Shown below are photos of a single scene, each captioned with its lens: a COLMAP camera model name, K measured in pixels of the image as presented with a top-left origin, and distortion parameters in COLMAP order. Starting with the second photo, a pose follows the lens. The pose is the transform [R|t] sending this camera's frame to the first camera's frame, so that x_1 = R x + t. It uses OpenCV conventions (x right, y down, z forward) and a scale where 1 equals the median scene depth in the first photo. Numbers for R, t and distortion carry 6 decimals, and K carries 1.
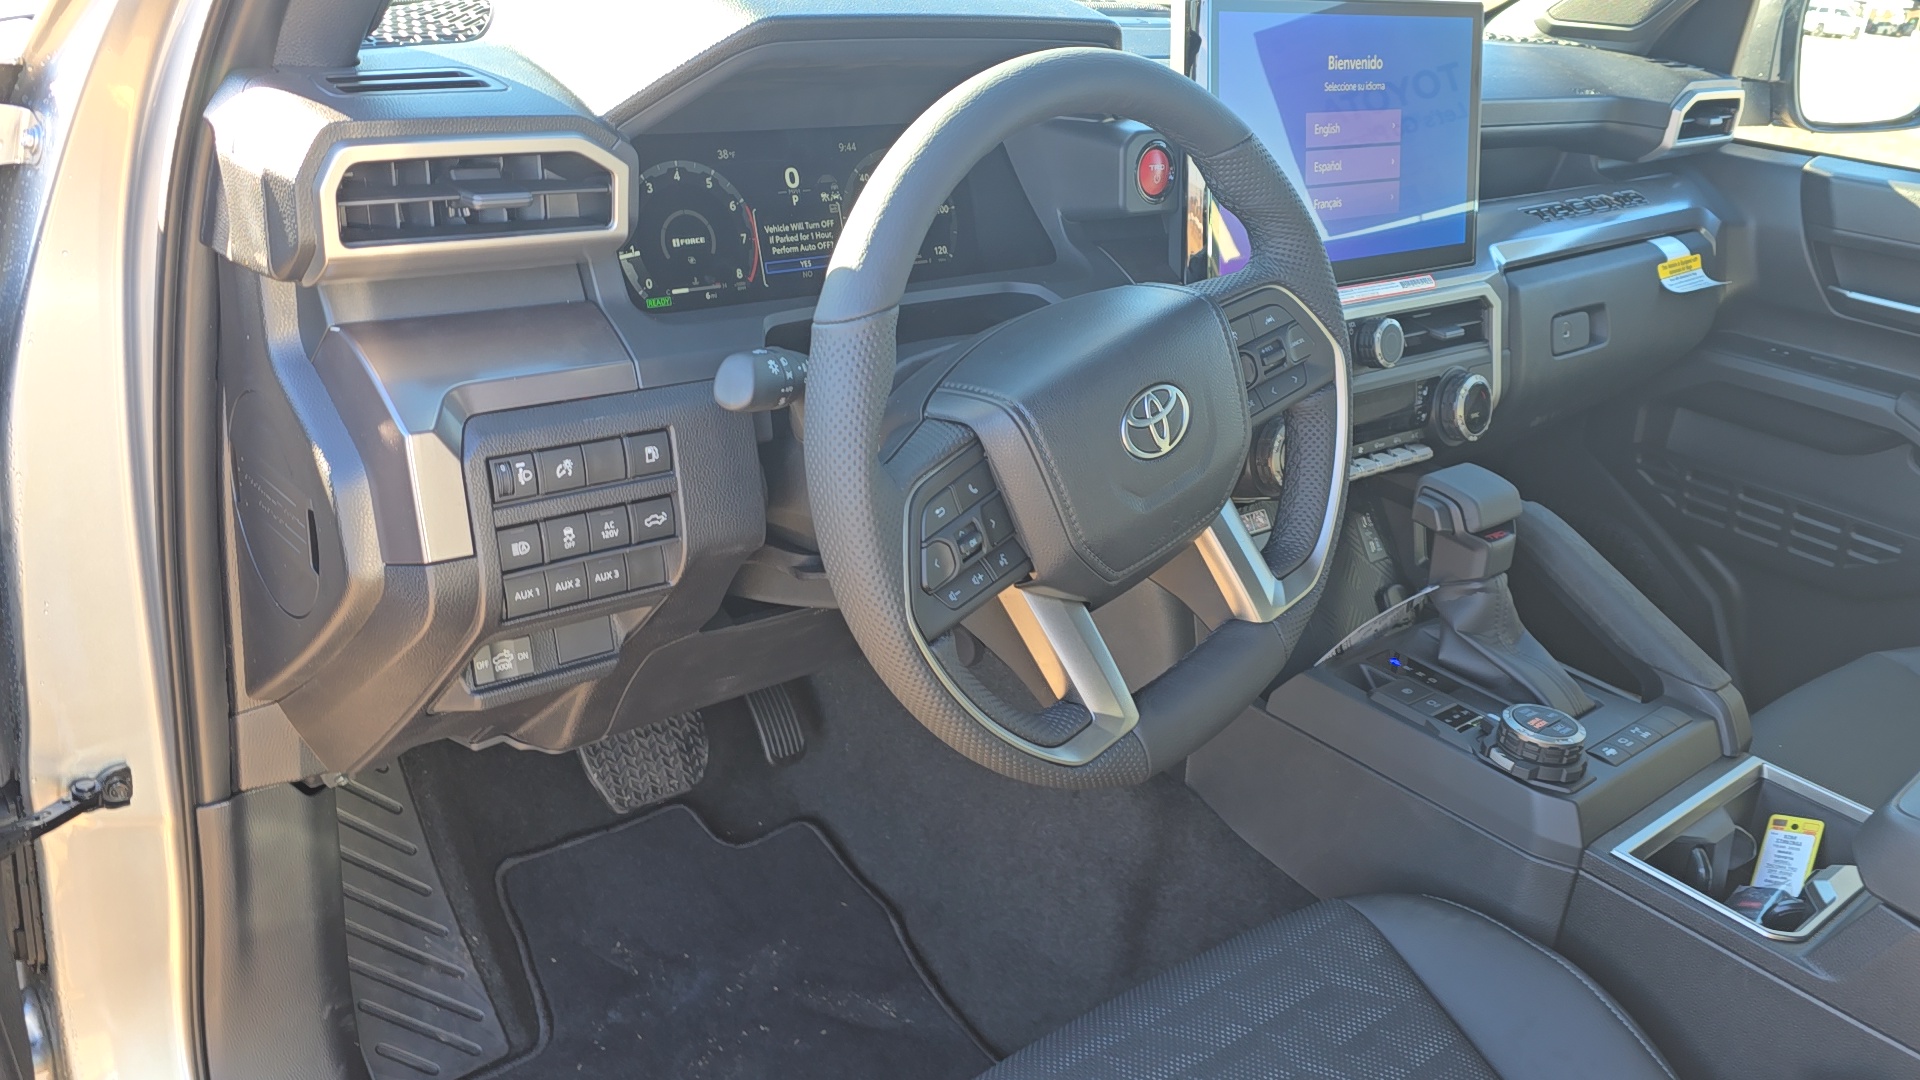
lens RADIAL K [[1602.6, 0, 960.0], [0, 1602.6, 540.0], [0, 0, 1]] dist [-0.007568, -0.000393]
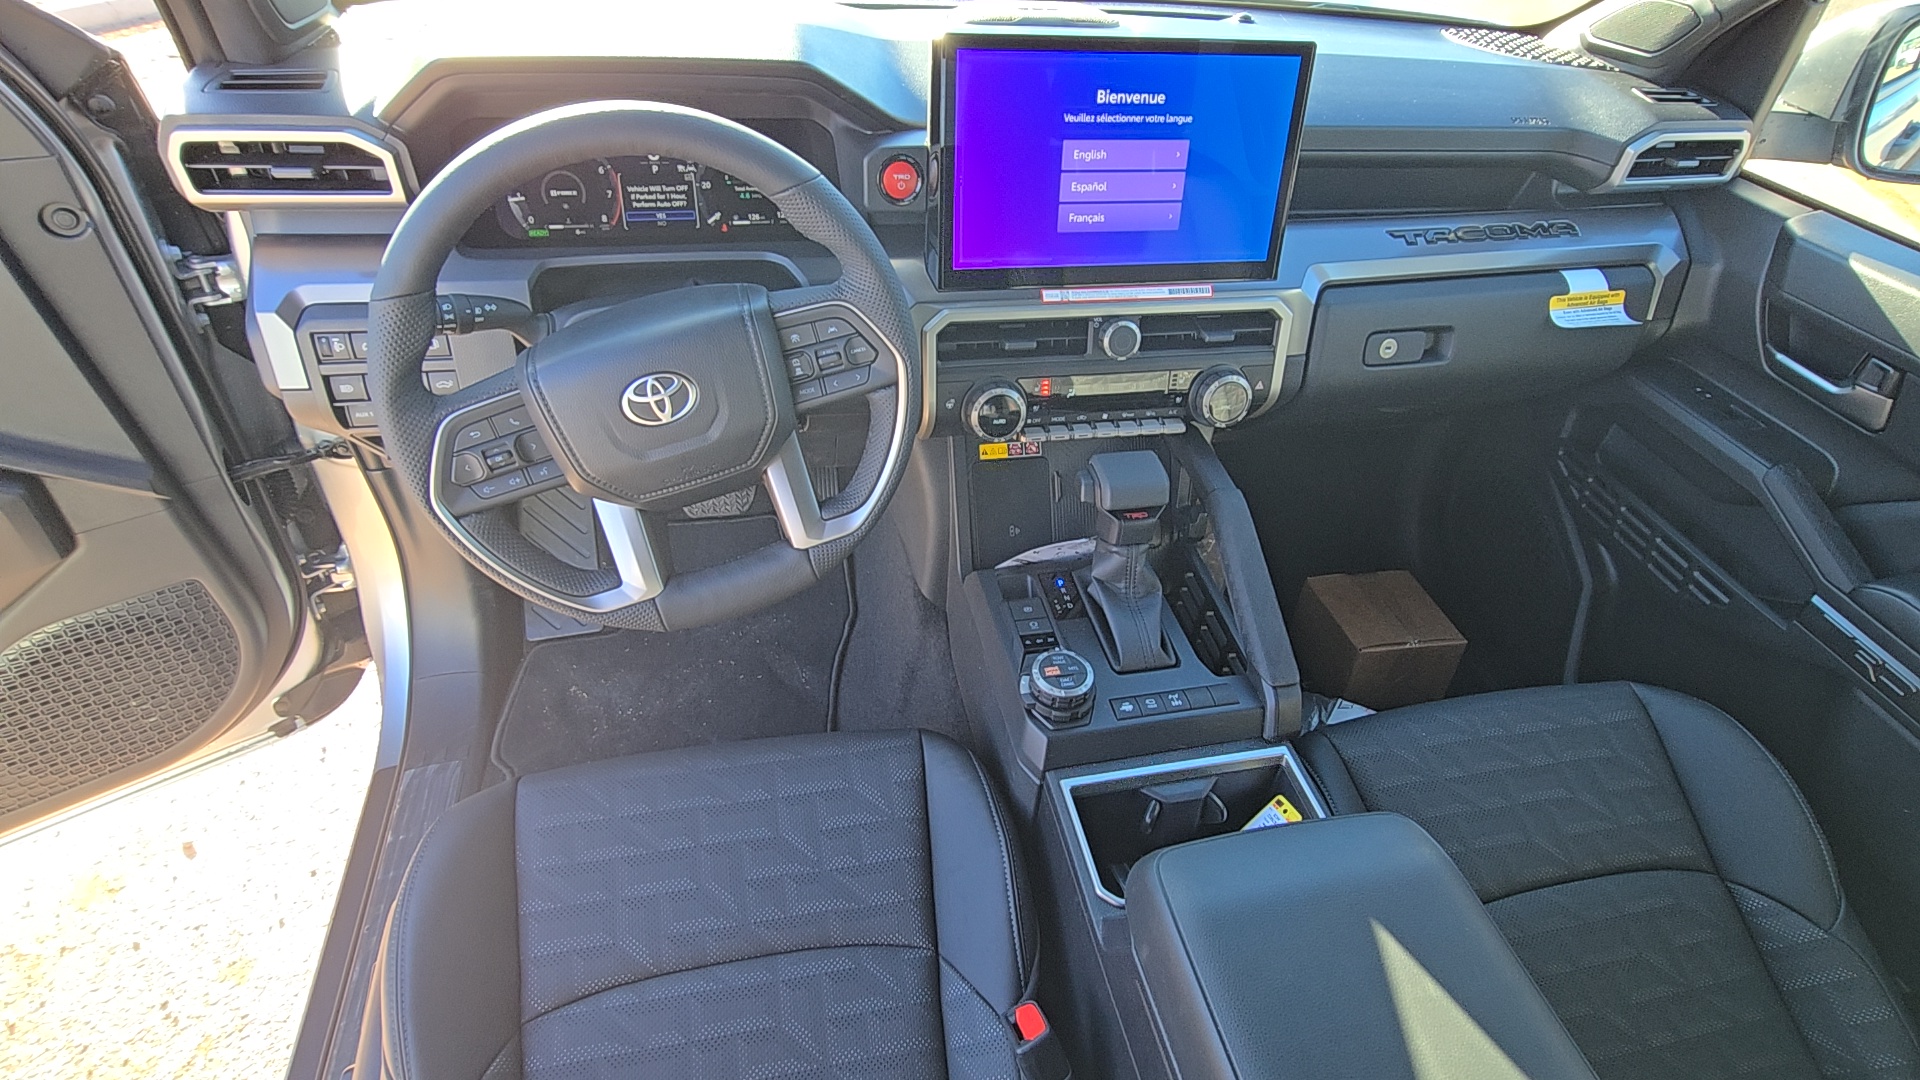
lens RADIAL K [[977.5, 0, 979.9], [0, 977.5, 541.6], [0, 0, 1]] dist [0.000145, 0.001372]
pose [[0.876799, 0.285934, -0.386607, 0.591566], [-0.177917, 0.939847, 0.291605, -0.206925], [0.446731, -0.186895, 0.874930, 0.301276]]
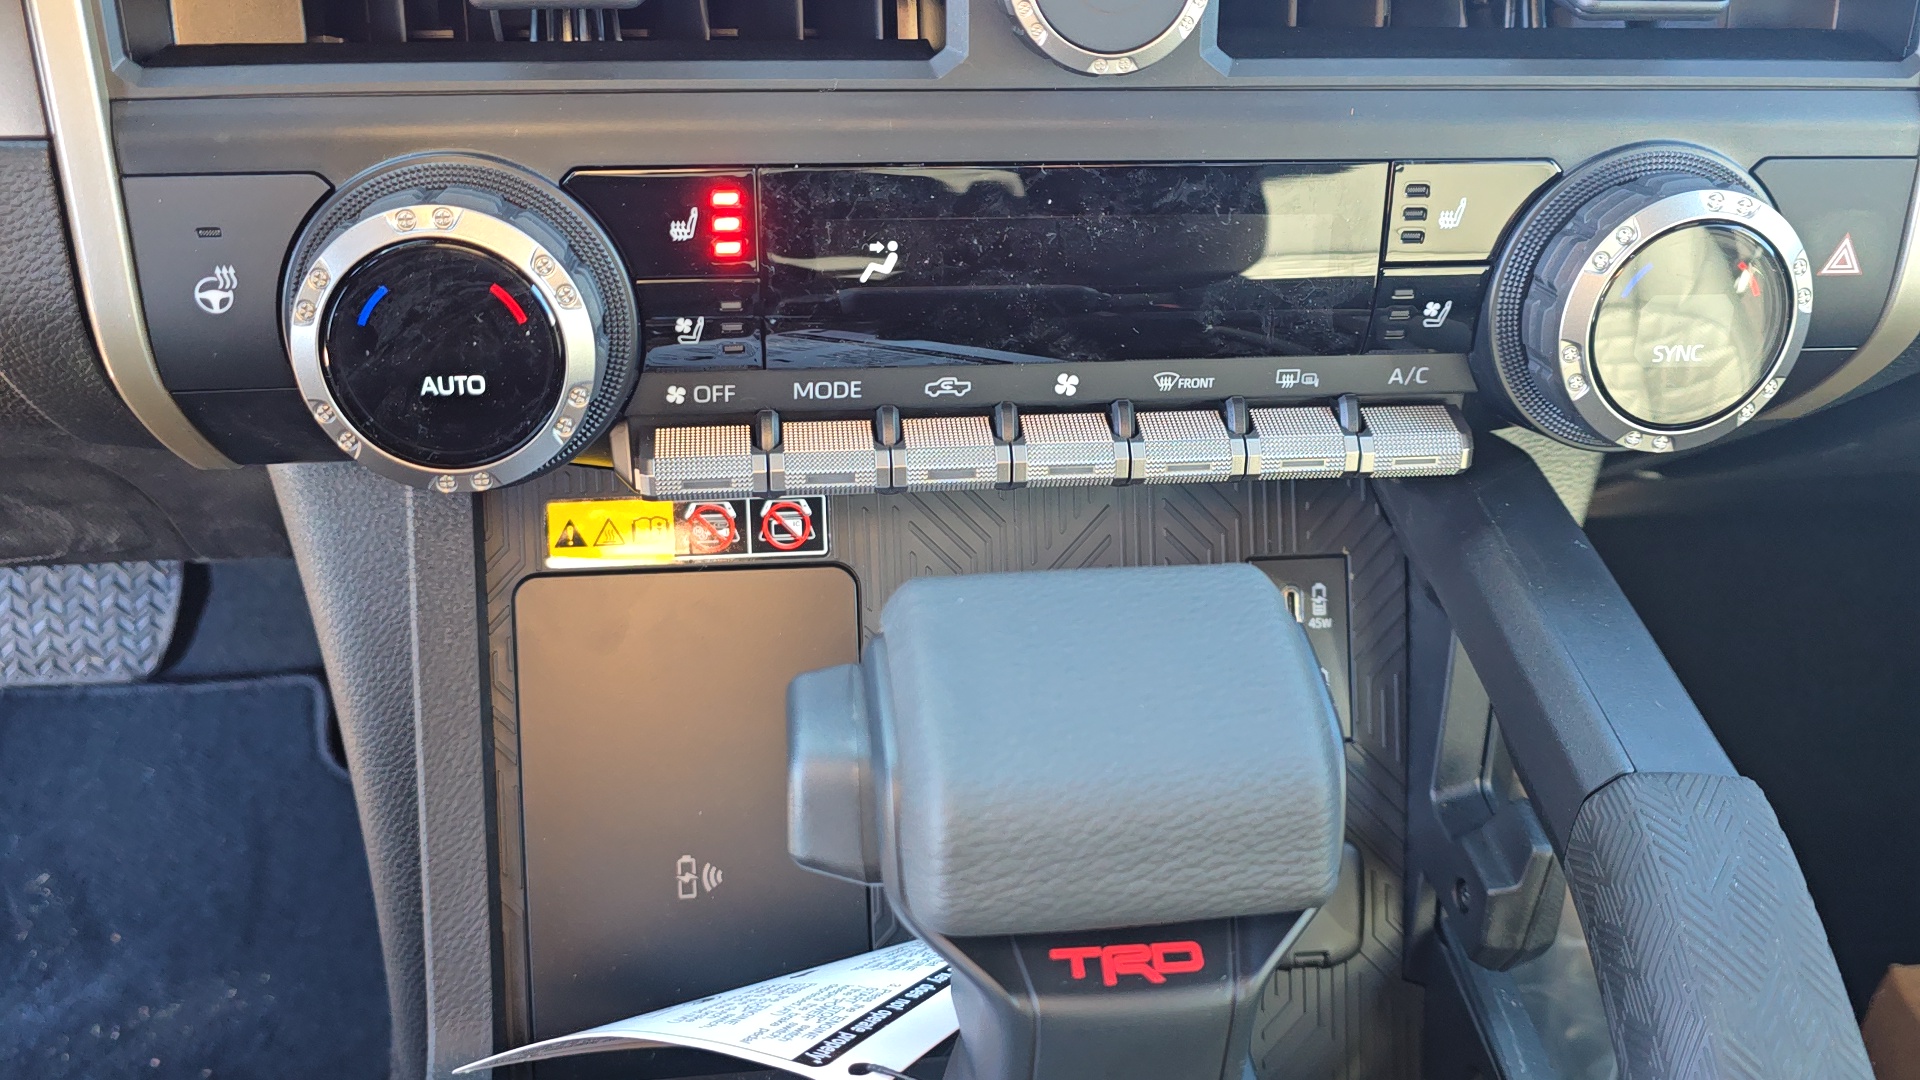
lens RADIAL K [[1655.4, 0, 938.3], [0, 1655.4, 542.8], [0, 0, 1]] dist [-0.021563, 0.005835]
pose [[0.809415, 0.285710, -0.513047, 0.455776], [-0.180308, 0.952376, 0.245904, -0.113422], [0.558871, -0.106532, 0.822383, 0.913110]]
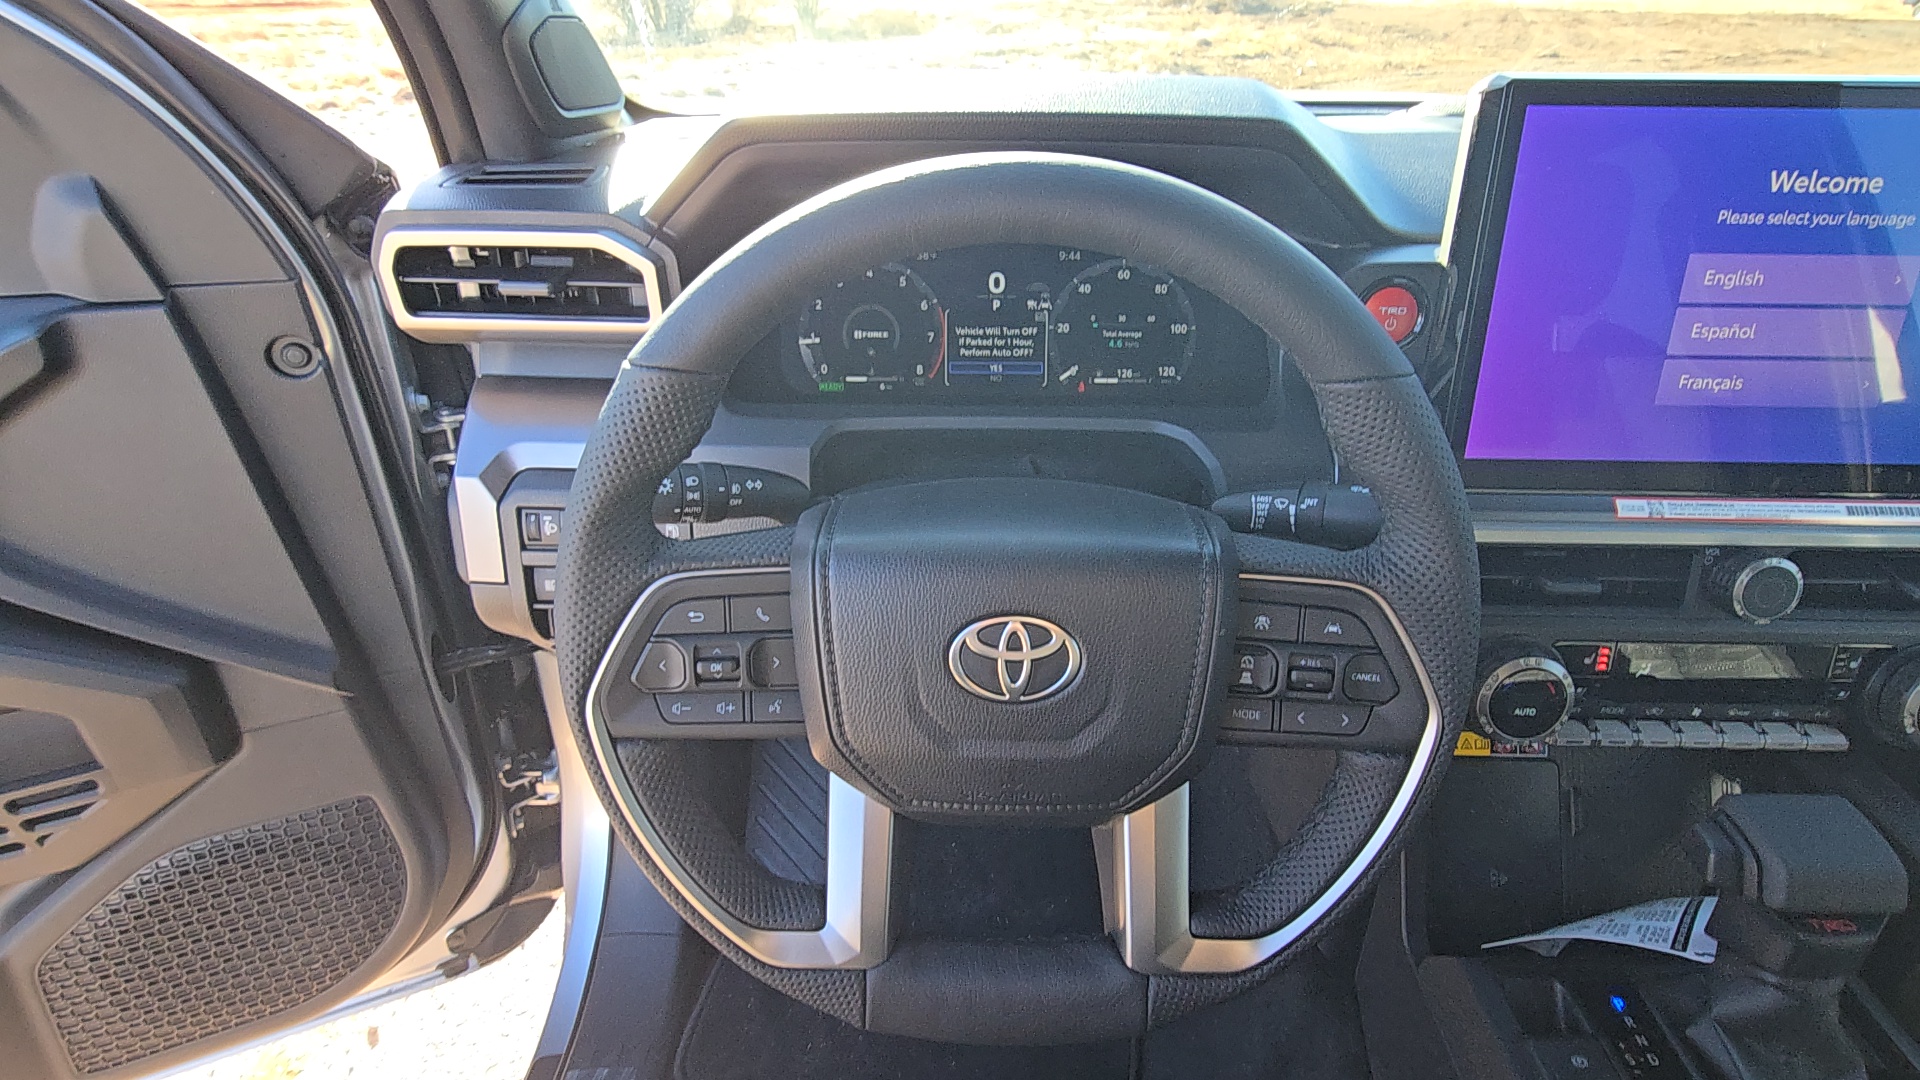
lens RADIAL K [[977.5, 0, 979.9], [0, 977.5, 541.6], [0, 0, 1]] dist [0.000145, 0.001372]
pose [[0.740156, 0.259102, -0.620512, 0.317249], [-0.205795, 0.965788, 0.157801, -0.163589], [0.640169, 0.010901, 0.768156, 0.519073]]
